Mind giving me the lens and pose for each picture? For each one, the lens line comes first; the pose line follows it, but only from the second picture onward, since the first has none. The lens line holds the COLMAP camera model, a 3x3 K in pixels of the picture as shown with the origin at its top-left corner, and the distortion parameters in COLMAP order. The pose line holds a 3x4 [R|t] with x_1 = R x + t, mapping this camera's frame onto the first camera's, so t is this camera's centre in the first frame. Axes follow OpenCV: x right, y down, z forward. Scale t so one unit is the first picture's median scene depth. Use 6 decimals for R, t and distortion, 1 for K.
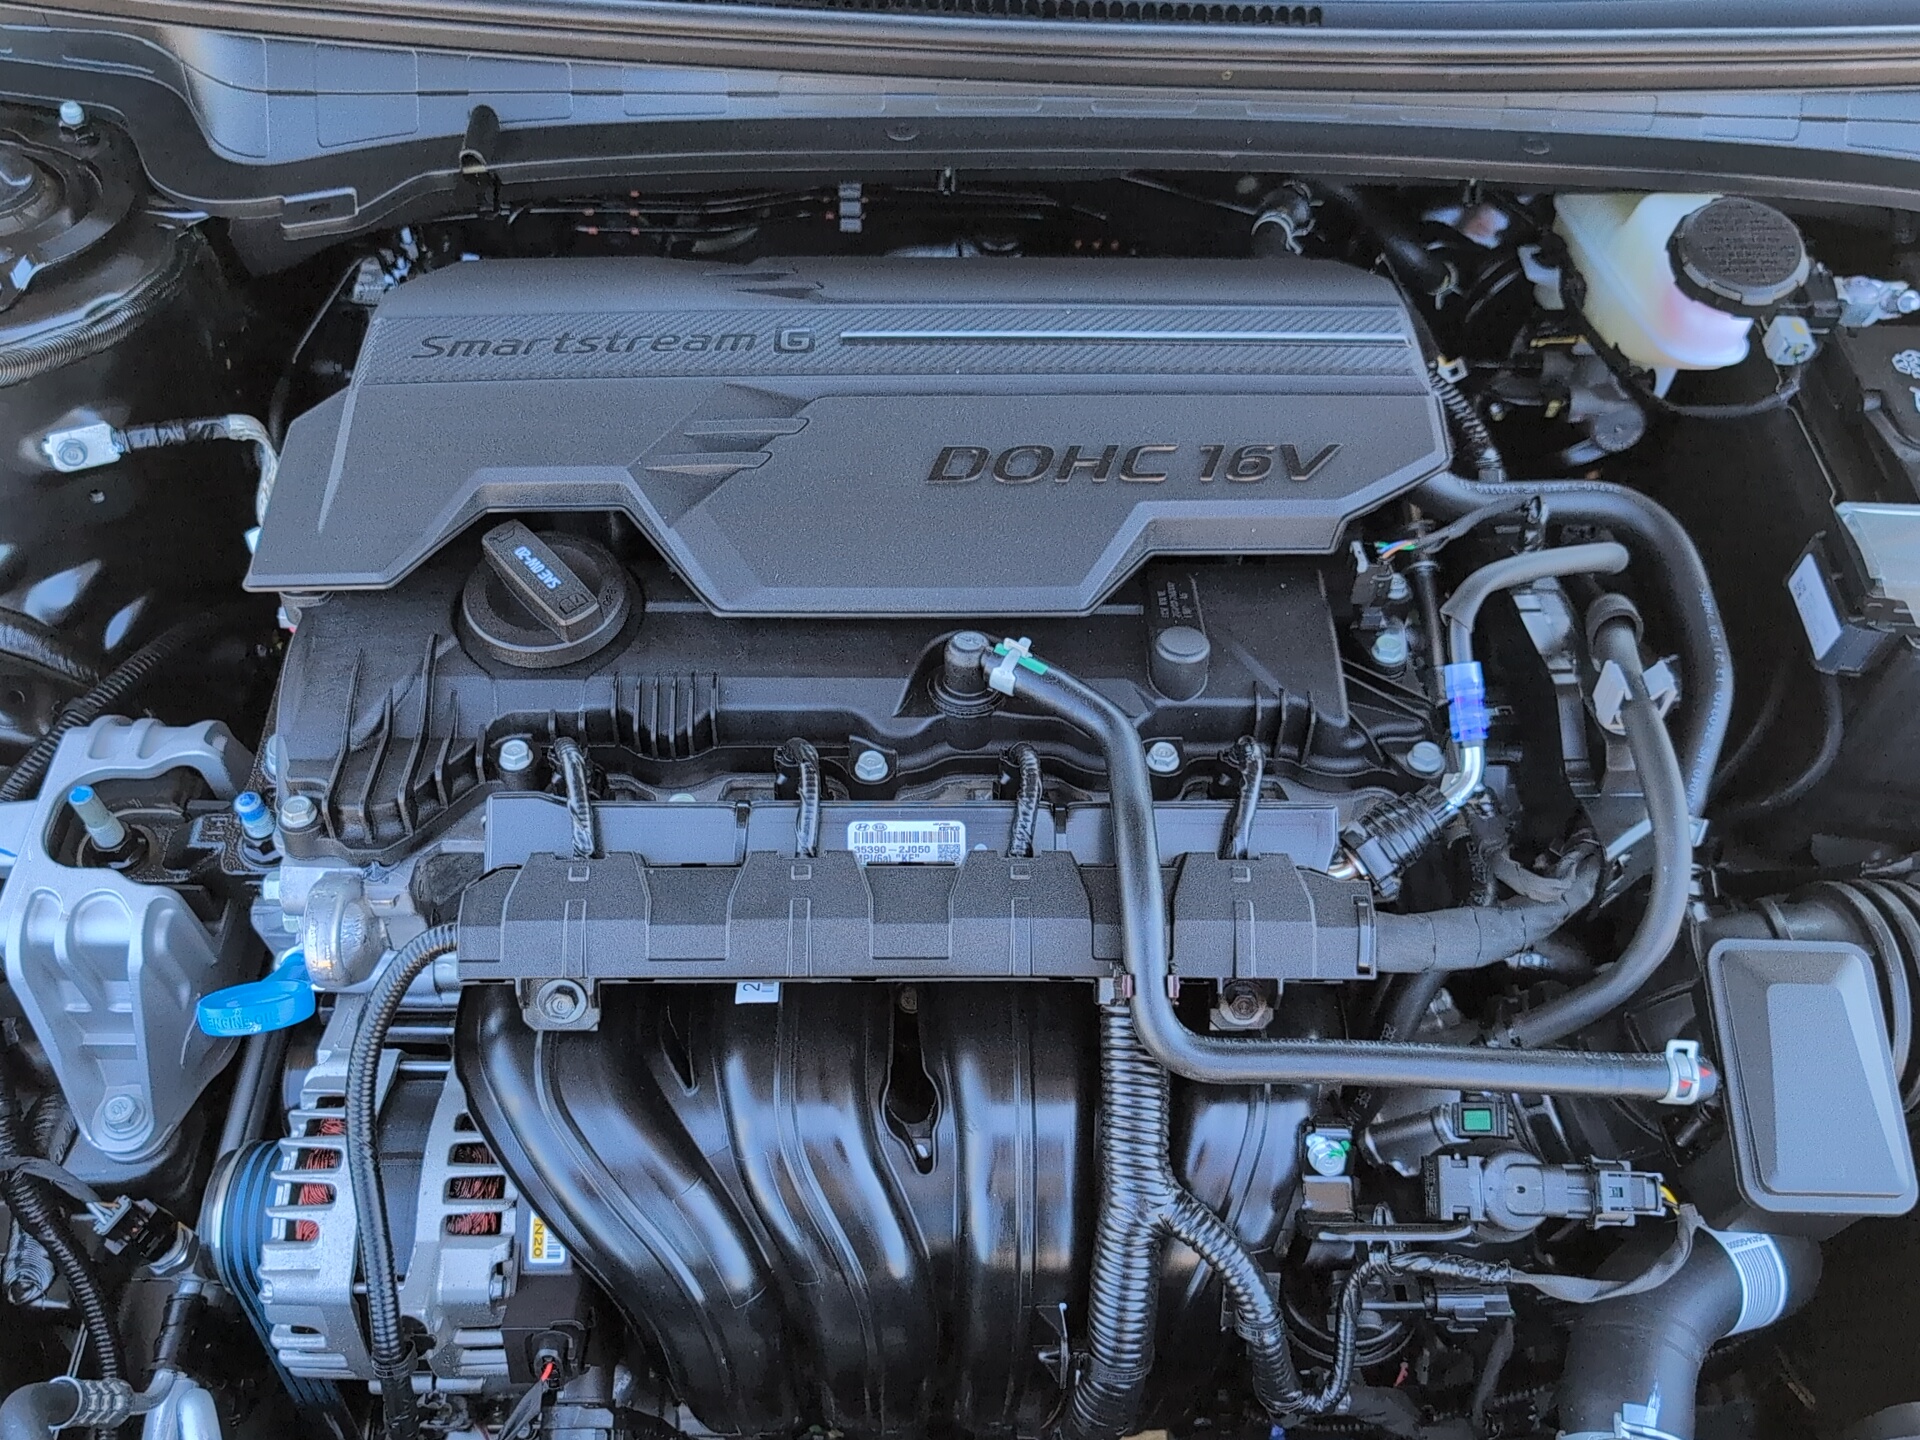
lens RADIAL K [[1527.8, 0, 960.0], [0, 1527.8, 720.0], [0, 0, 1]] dist [0.003410, 0.002081]
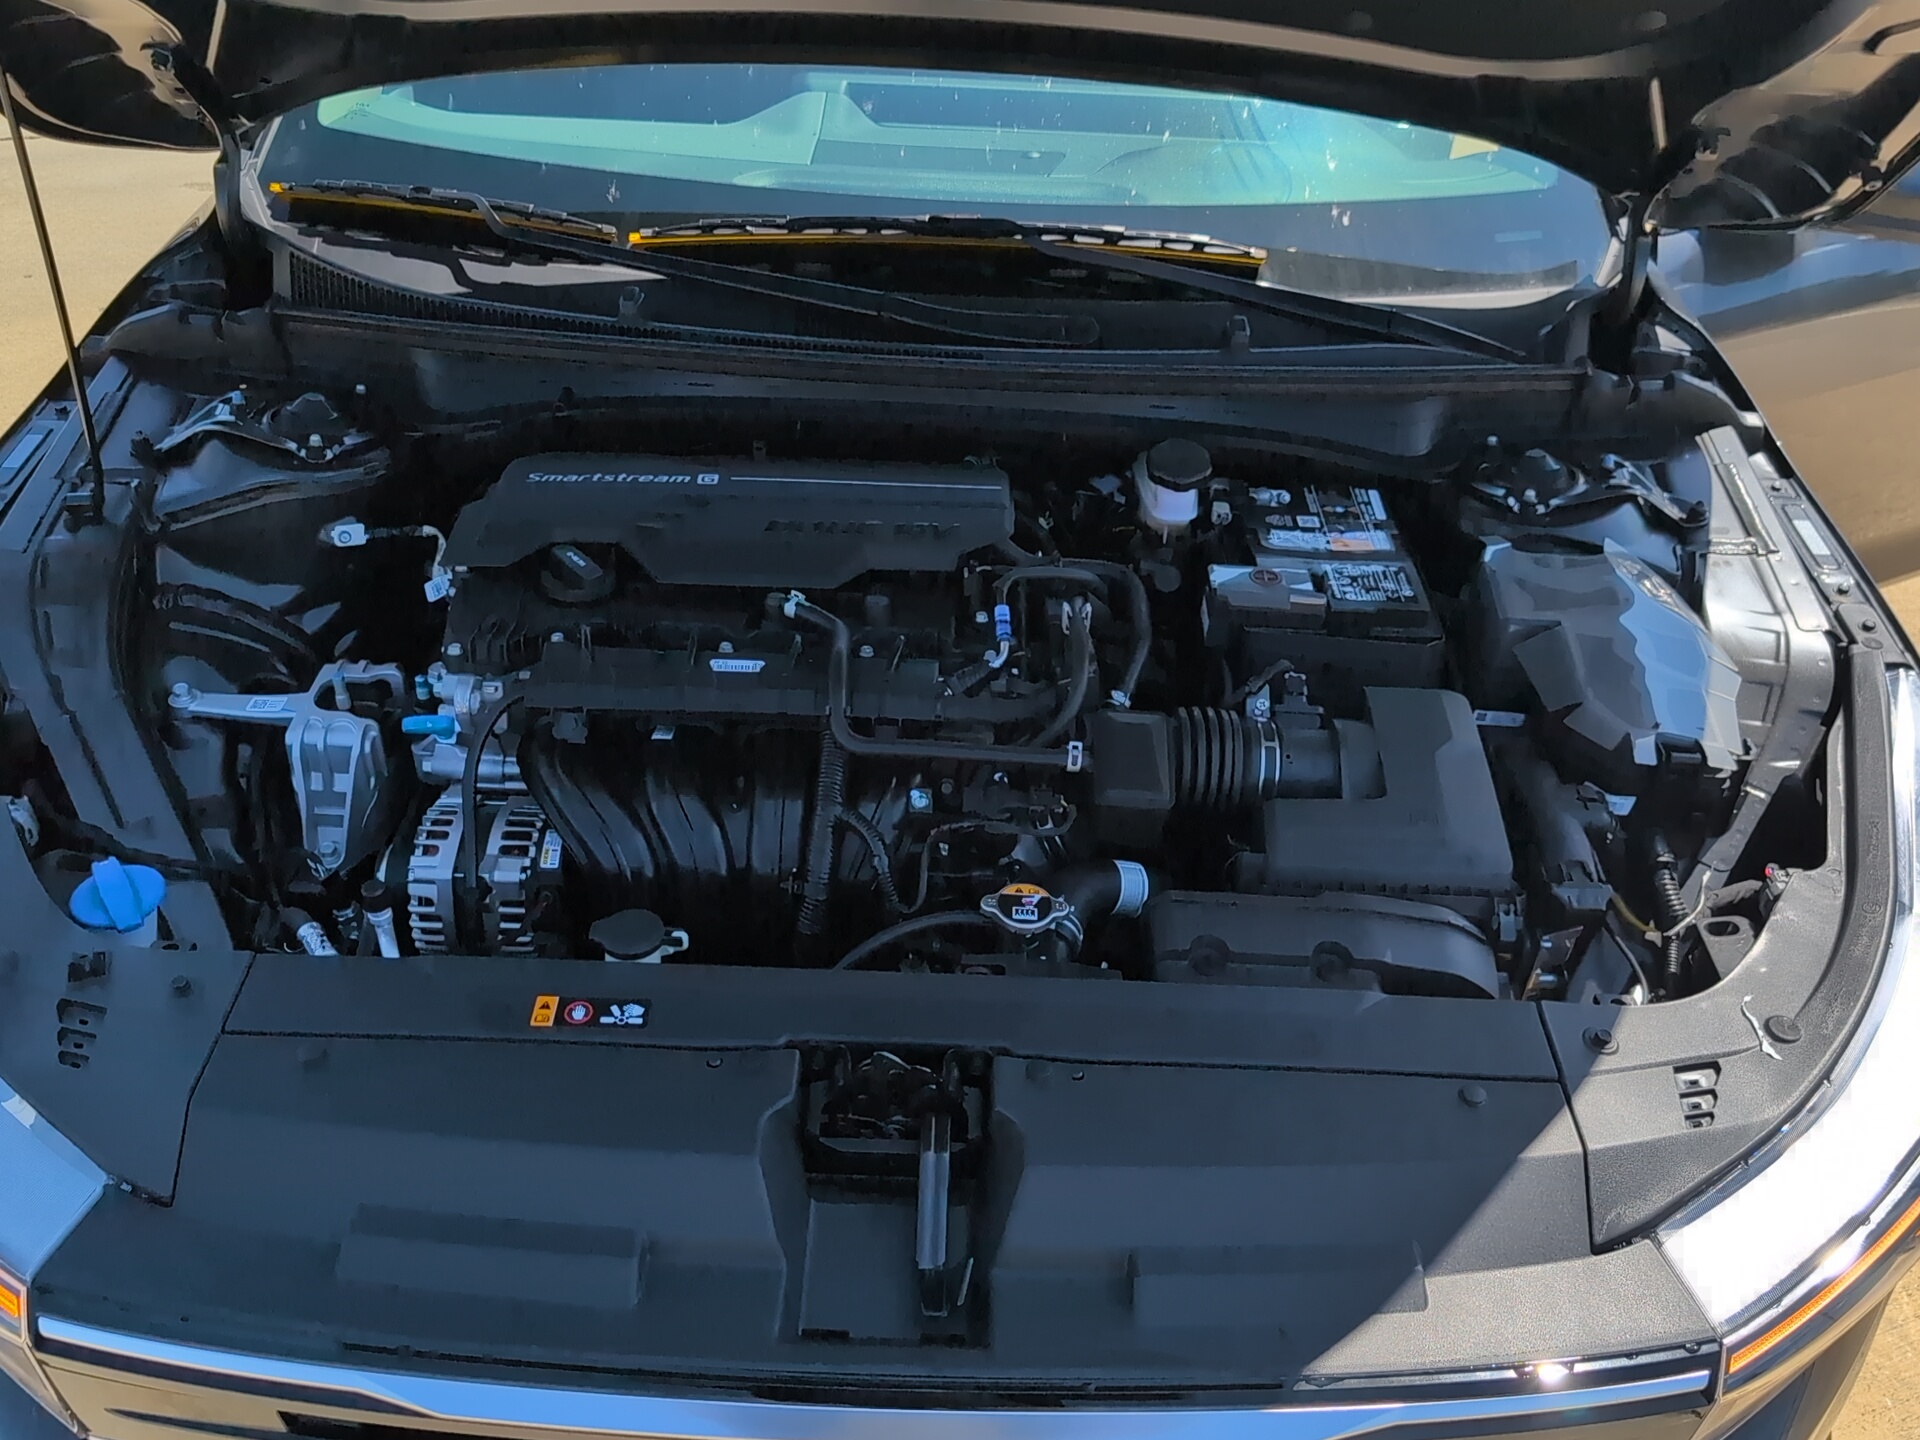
lens RADIAL K [[1527.8, 0, 960.0], [0, 1527.8, 720.0], [0, 0, 1]] dist [0.003410, 0.002081]
pose [[0.999705, 0.024263, -0.001208, 0.268423], [-0.023551, 0.955756, -0.293216, 0.726672], [-0.005960, 0.293158, 0.956045, -0.983195]]
